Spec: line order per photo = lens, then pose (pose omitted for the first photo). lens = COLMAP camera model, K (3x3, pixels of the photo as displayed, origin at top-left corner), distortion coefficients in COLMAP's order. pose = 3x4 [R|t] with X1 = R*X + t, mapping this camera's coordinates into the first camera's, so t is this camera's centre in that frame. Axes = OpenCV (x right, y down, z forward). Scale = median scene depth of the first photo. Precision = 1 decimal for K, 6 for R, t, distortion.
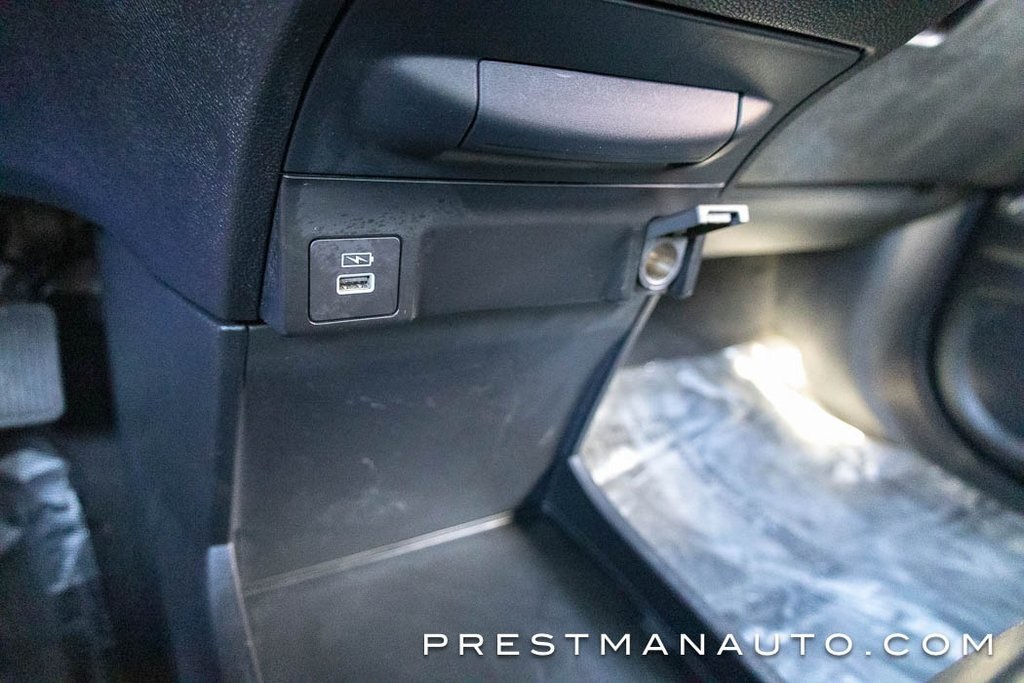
lens RADIAL K [[660.6, 0, 516.7], [0, 660.6, 334.4], [0, 0, 1]] dist [0.004435, -0.003357]
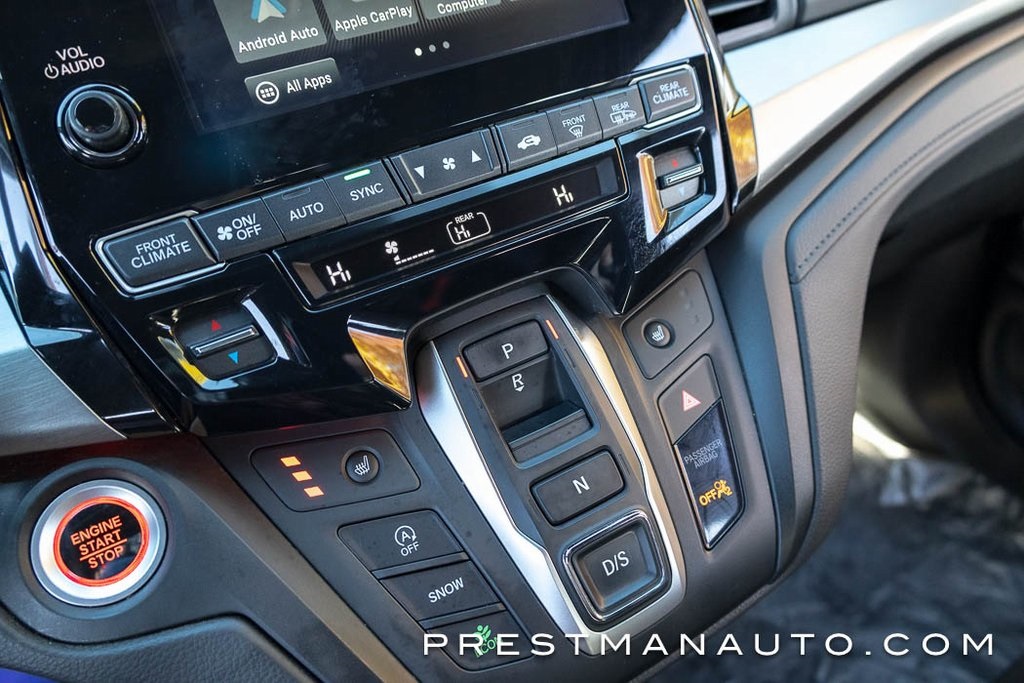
lens RADIAL K [[702.6, 0, 502.9], [0, 702.6, 340.2], [0, 0, 1]] dist [-0.013405, -0.007060]
pose [[0.968948, -0.171996, -0.177645, 0.152765], [0.206624, 0.957838, 0.199633, -0.454754], [0.135819, -0.230140, 0.963633, -0.139593]]
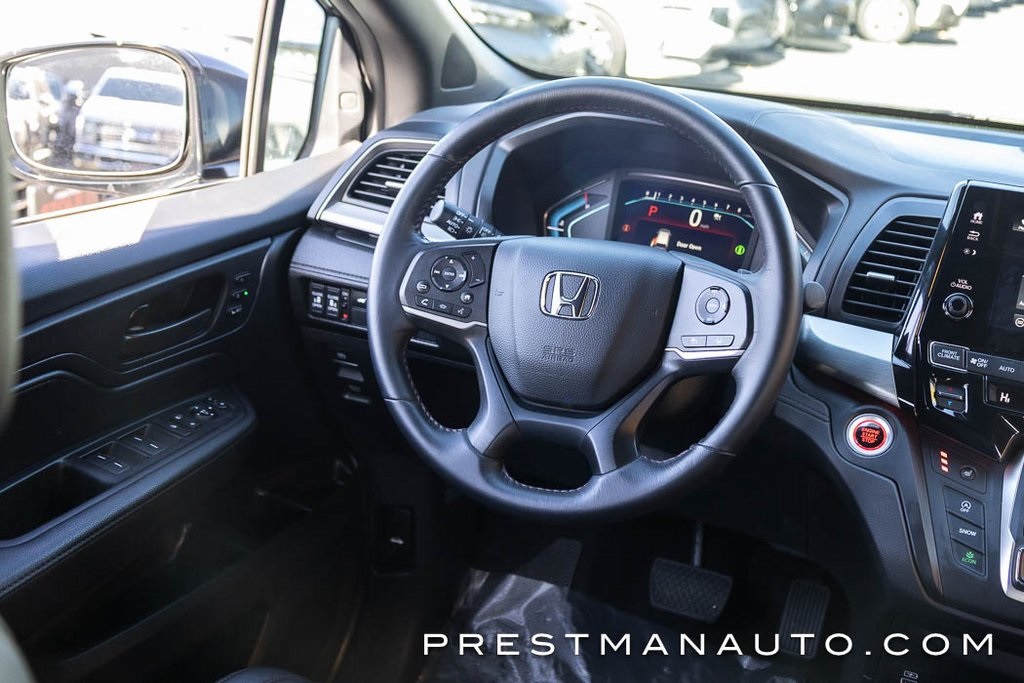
lens RADIAL K [[1228.2, 0, 613.8], [0, 1228.2, 315.1], [0, 0, 1]] dist [0.001439, 0.000000]
pose [[0.626771, 0.195259, -0.754342, 0.821020], [-0.311077, 0.950303, -0.012486, -0.361765], [0.714415, 0.242485, 0.656363, -1.139218]]
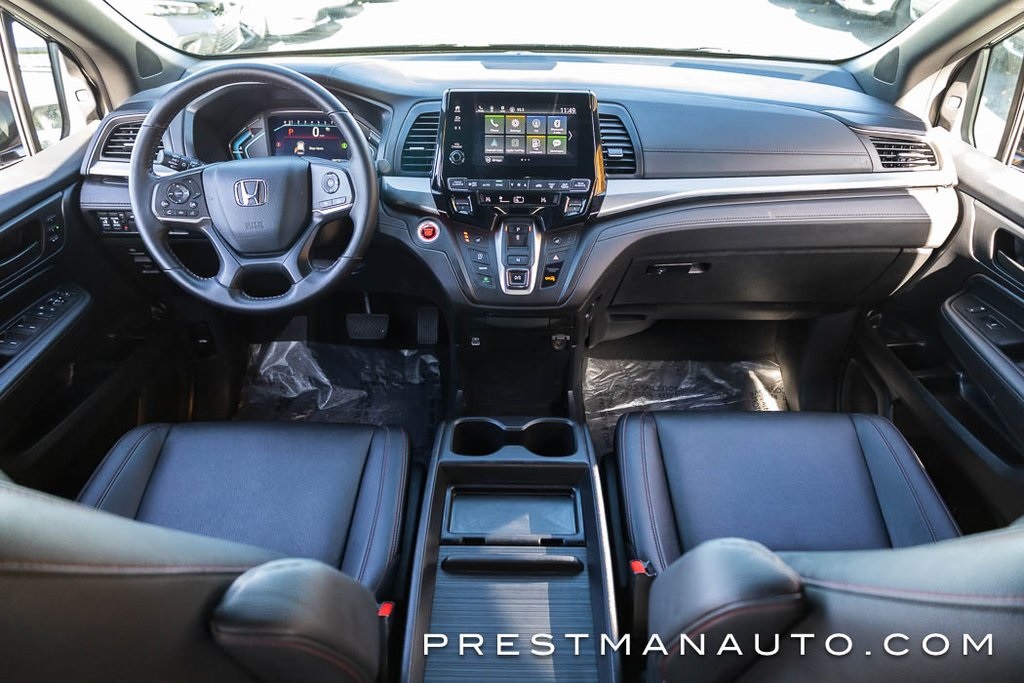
lens RADIAL K [[660.6, 0, 519.1], [0, 660.6, 341.1], [0, 0, 1]] dist [0.004435, -0.003357]
pose [[0.847925, 0.190576, -0.494676, 0.951633], [-0.110812, 0.976250, 0.186162, -0.403457], [0.518405, -0.103035, 0.848905, -1.177738]]
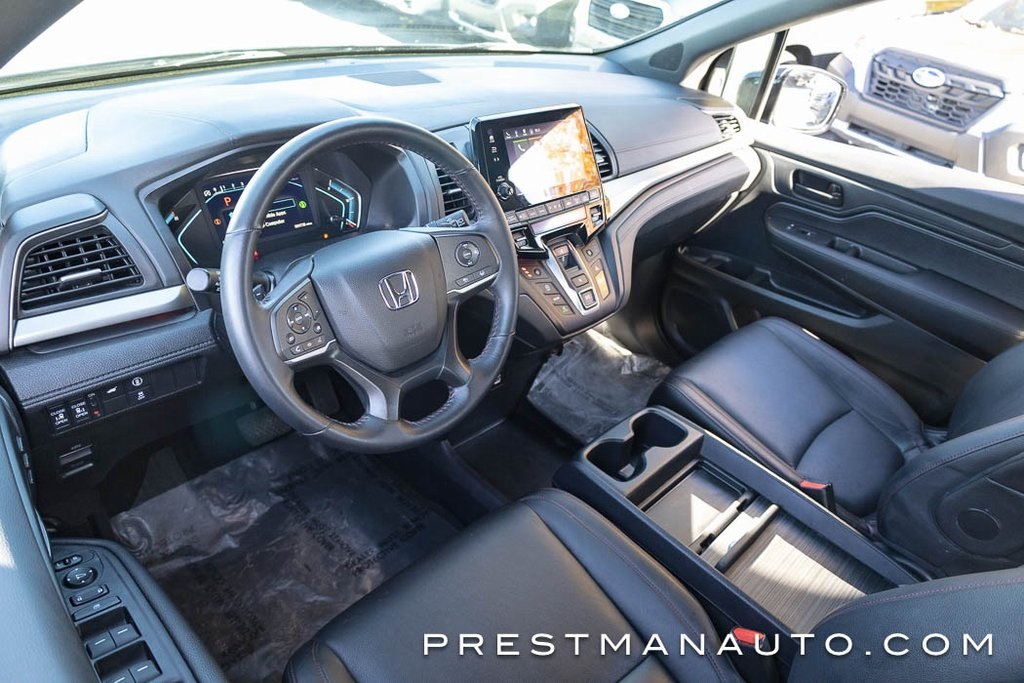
lens RADIAL K [[660.6, 0, 515.0], [0, 660.6, 336.9], [0, 0, 1]] dist [0.004435, -0.003357]
pose [[0.969947, -0.144447, 0.195799, -0.373805], [0.101008, 0.971140, 0.216065, -0.525082], [-0.221358, -0.189794, 0.956545, -1.310078]]
